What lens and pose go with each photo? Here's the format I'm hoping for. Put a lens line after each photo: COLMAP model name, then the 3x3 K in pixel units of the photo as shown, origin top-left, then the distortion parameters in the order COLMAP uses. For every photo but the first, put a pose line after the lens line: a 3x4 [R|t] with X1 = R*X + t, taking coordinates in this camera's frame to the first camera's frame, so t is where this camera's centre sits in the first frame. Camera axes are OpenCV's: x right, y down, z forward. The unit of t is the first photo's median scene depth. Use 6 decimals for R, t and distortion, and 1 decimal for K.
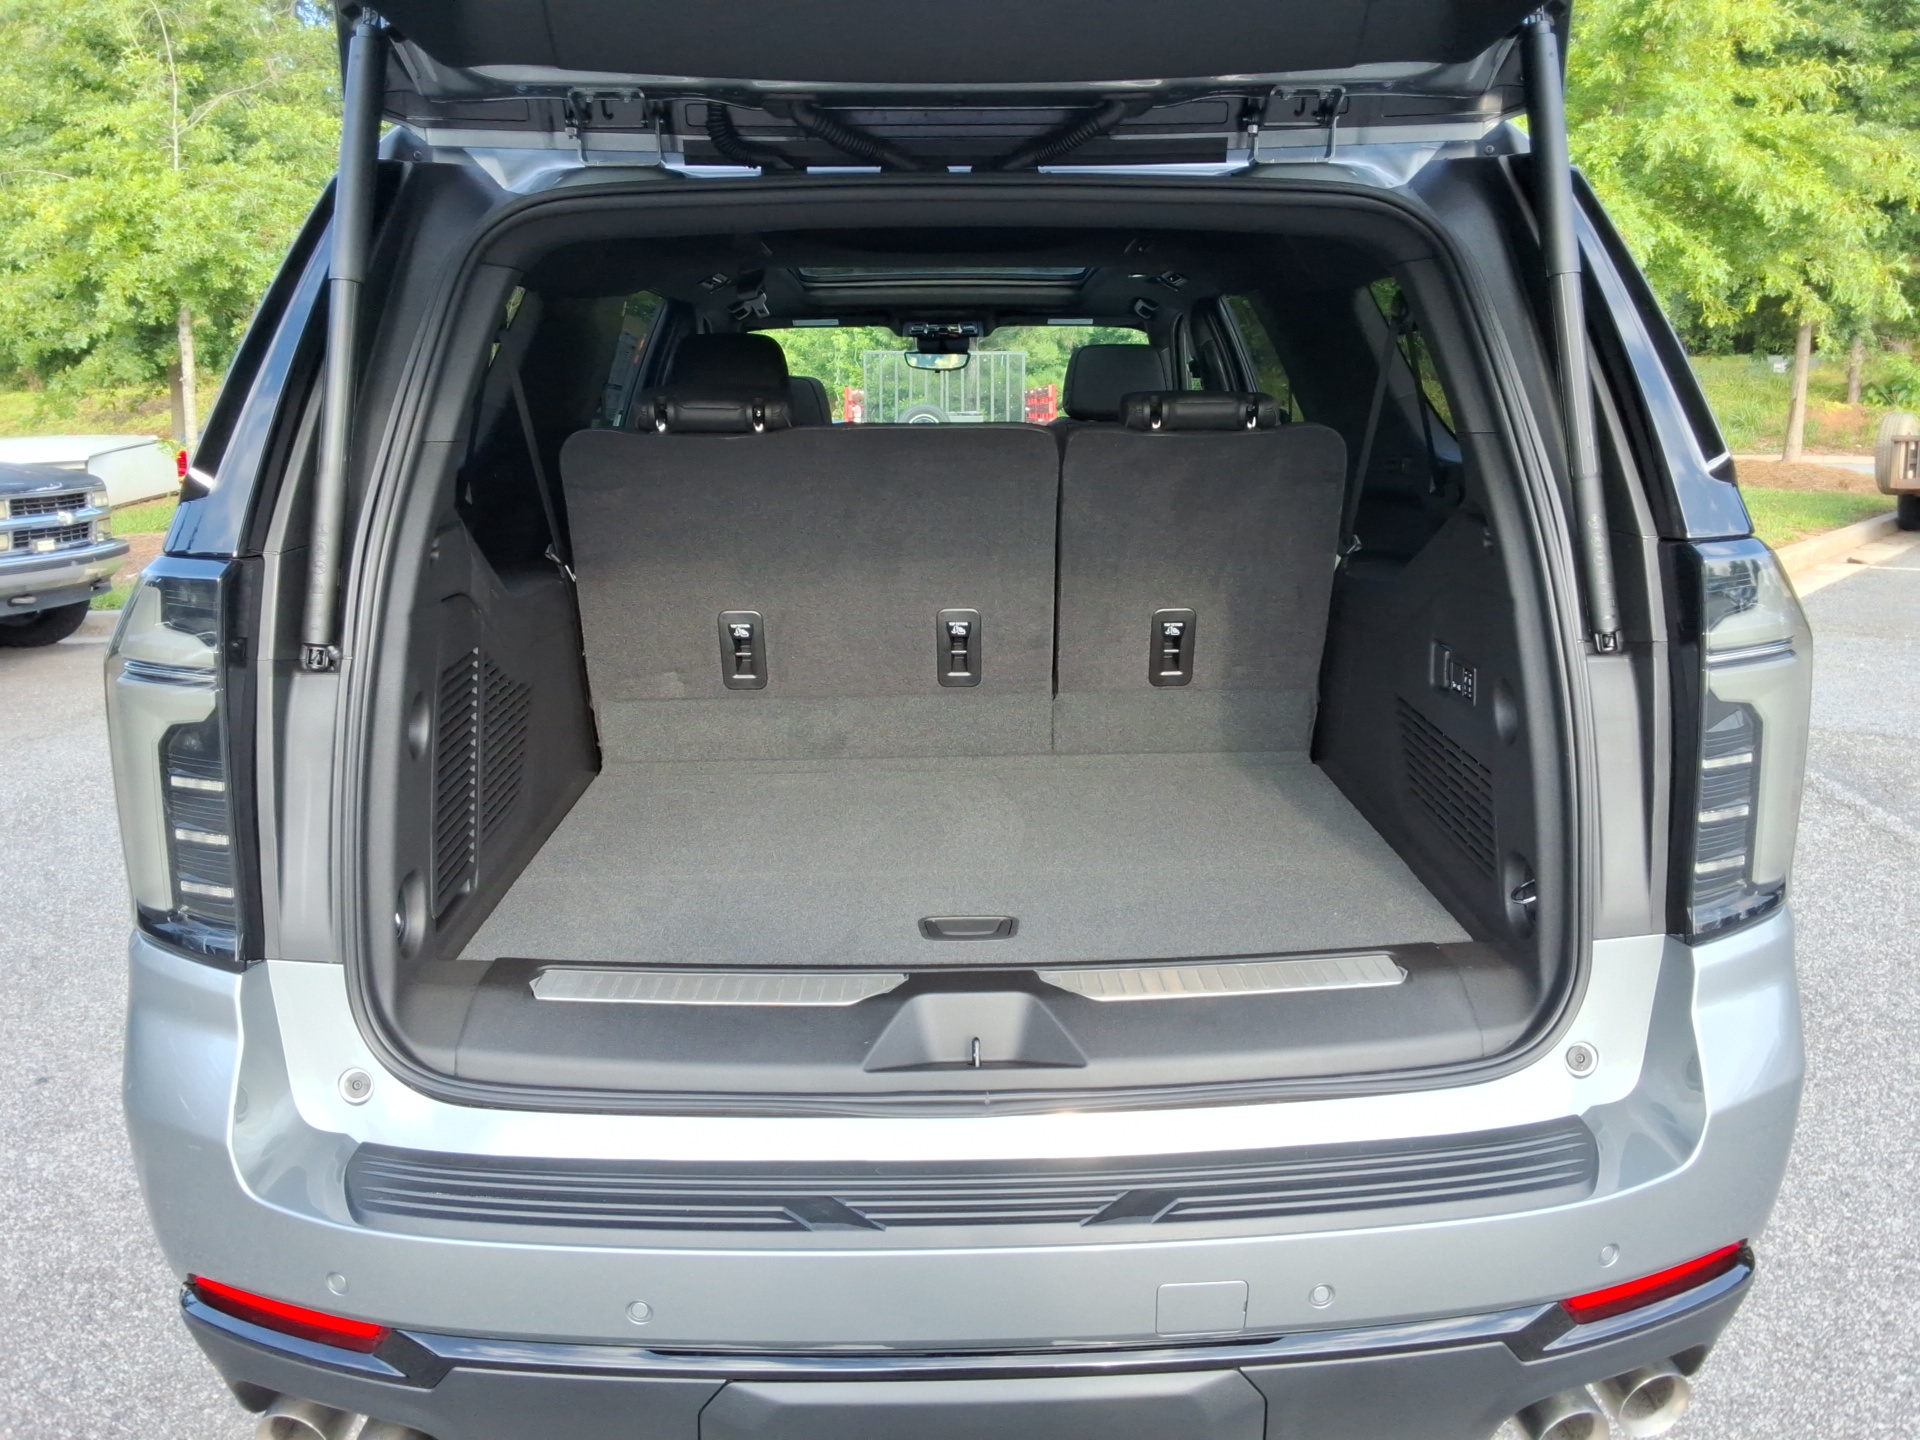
lens RADIAL K [[1544.2, 0, 970.1], [0, 1544.2, 711.3], [0, 0, 1]] dist [0.098239, -0.144881]
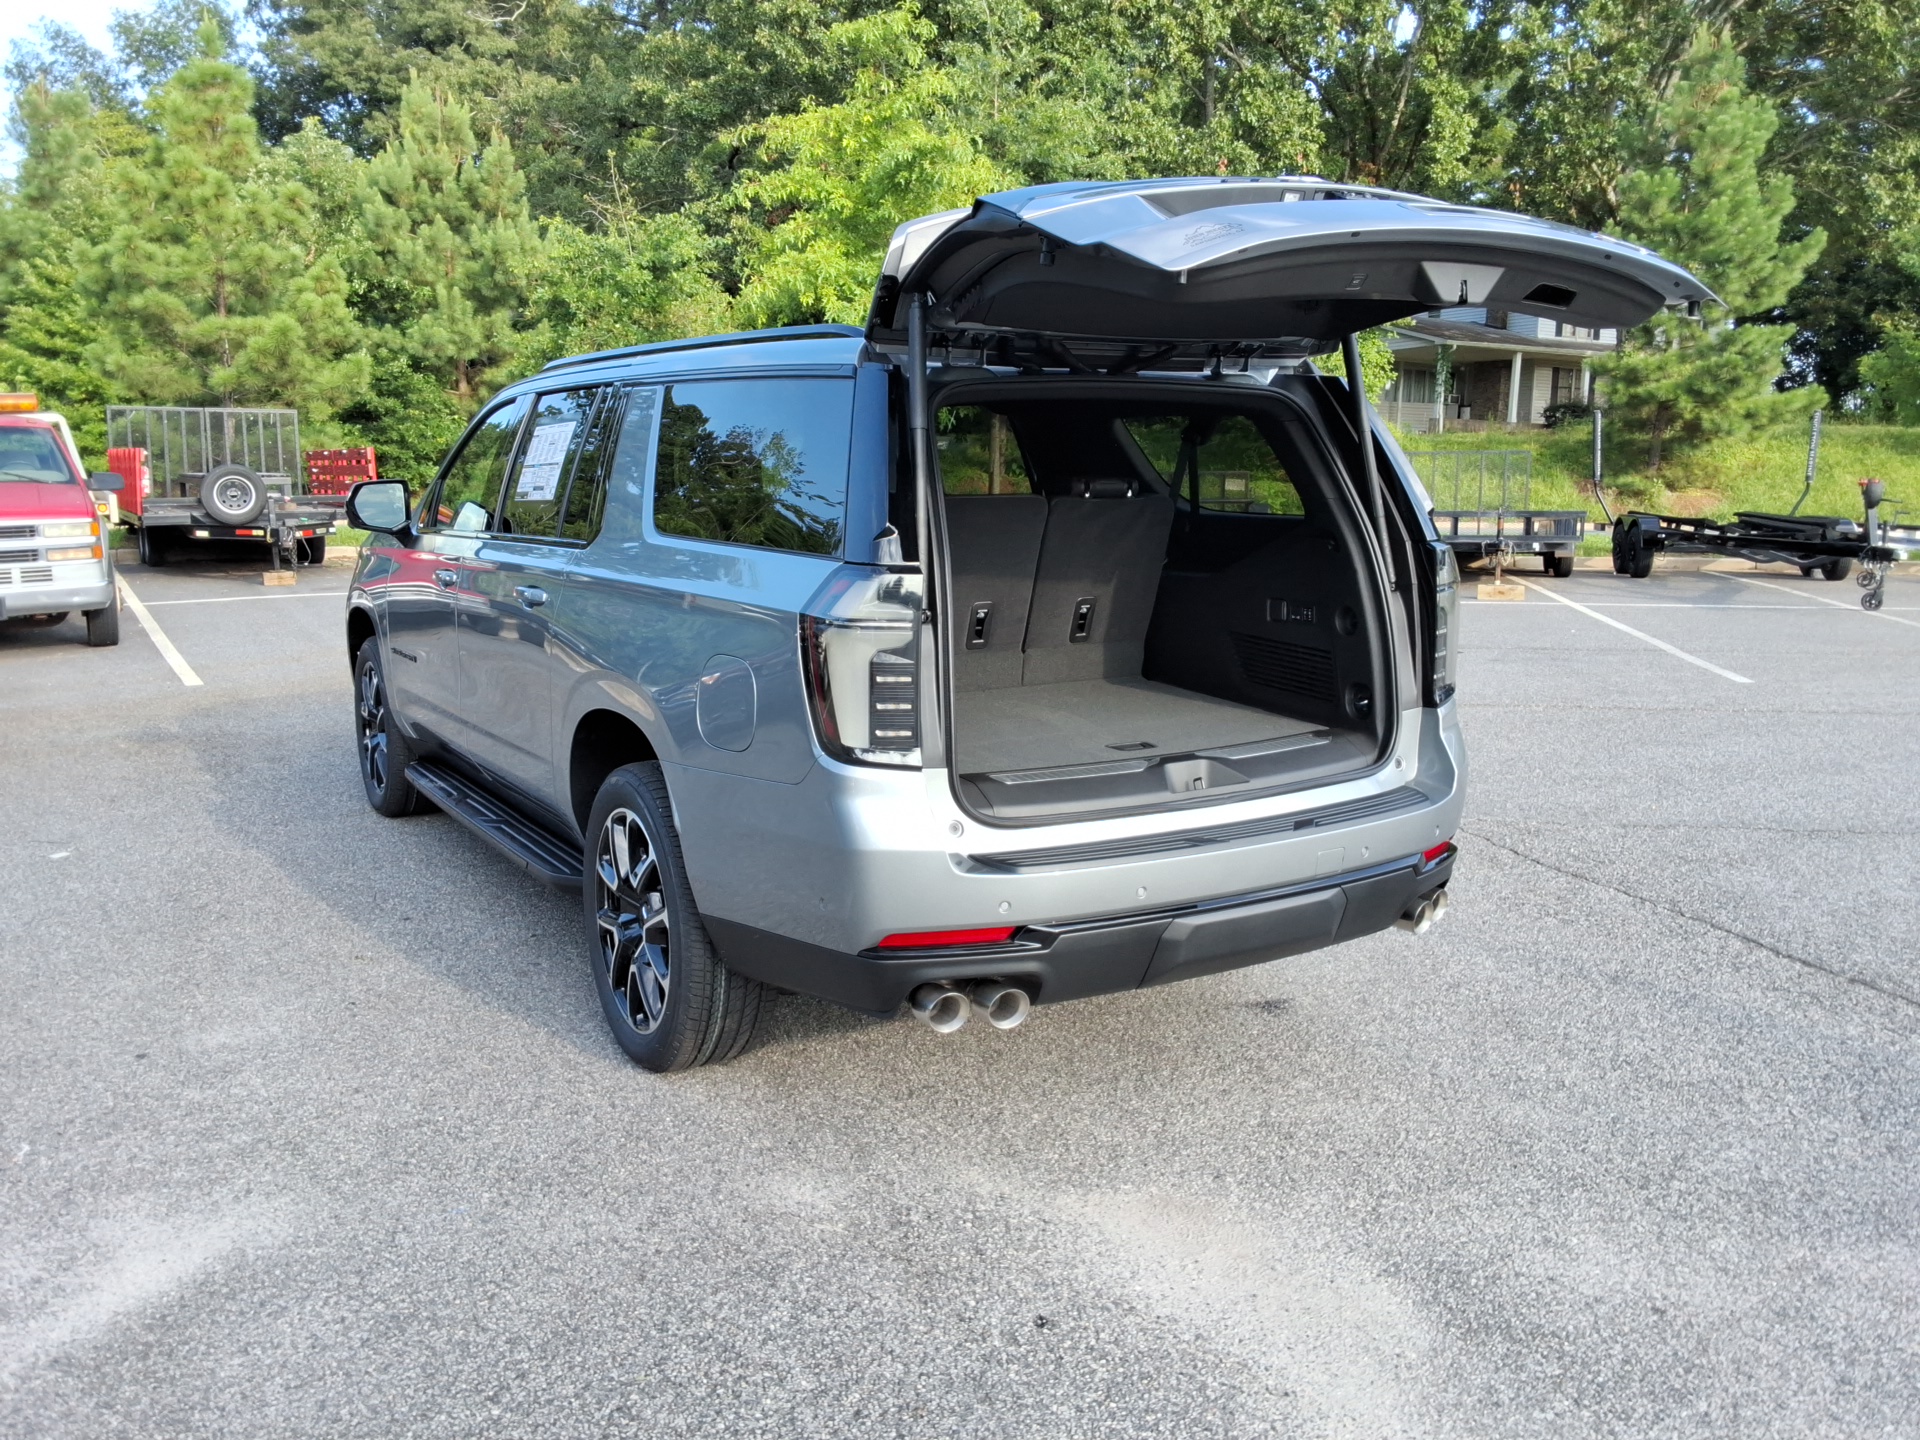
lens RADIAL K [[1544.2, 0, 965.4], [0, 1544.2, 707.0], [0, 0, 1]] dist [0.098239, -0.144881]
pose [[0.870051, -0.074181, 0.487349, -0.184462], [0.094496, 0.995377, -0.017192, 0.016435], [-0.483821, 0.061010, 0.873038, -0.102329]]
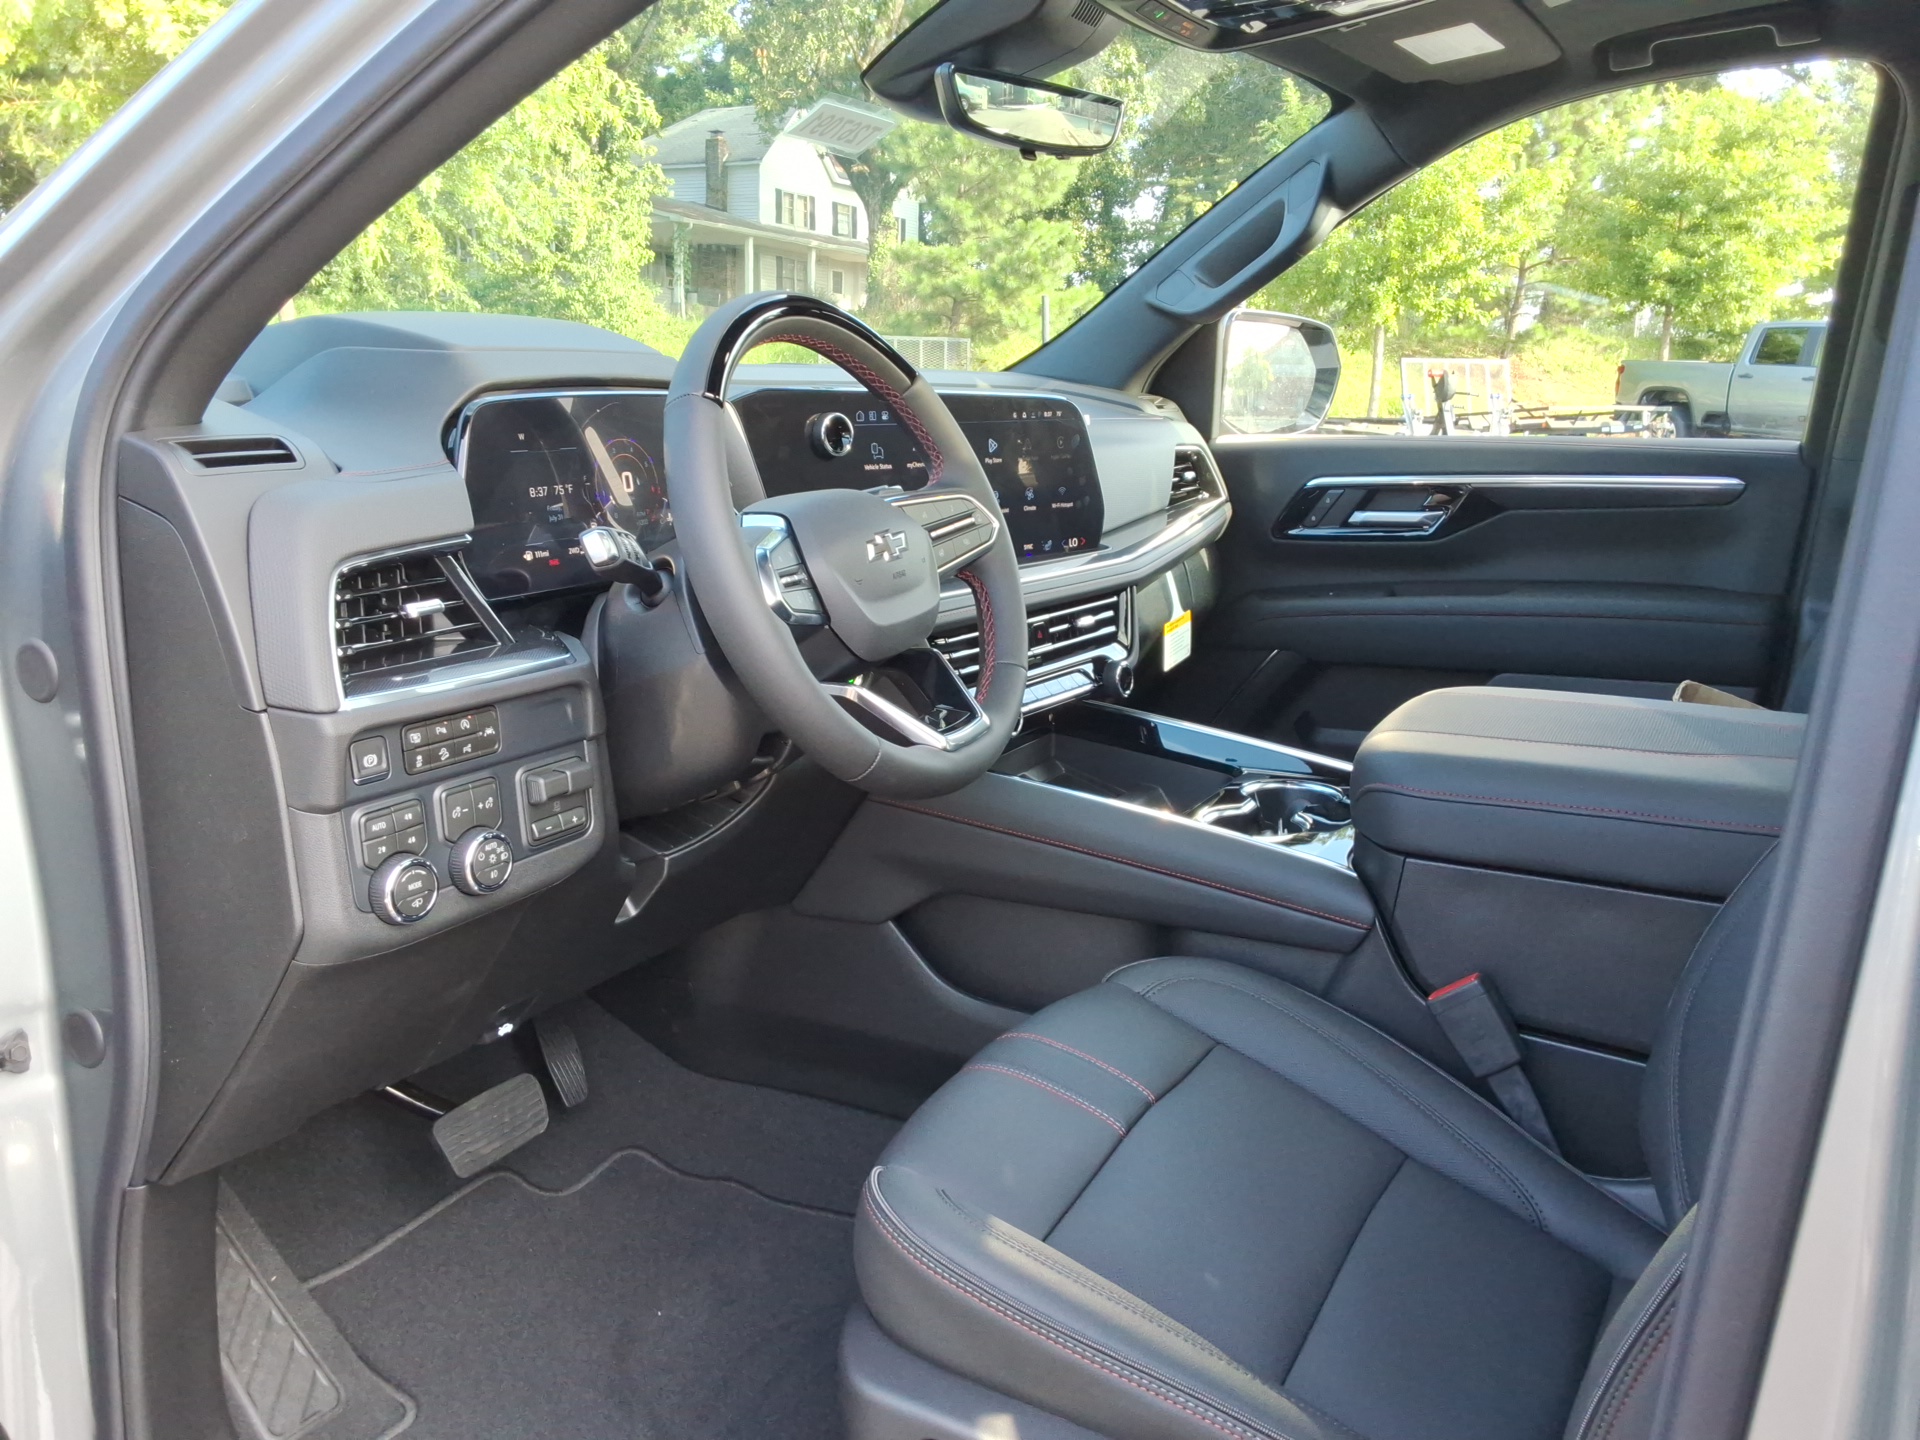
lens RADIAL K [[1544.2, 0, 974.0], [0, 1544.2, 703.6], [0, 0, 1]] dist [0.098239, -0.144881]
pose [[0.491112, -0.174722, 0.853394, -0.125041], [0.149334, 0.982062, 0.115127, -0.065234], [-0.858201, 0.070900, 0.508394, 0.371979]]
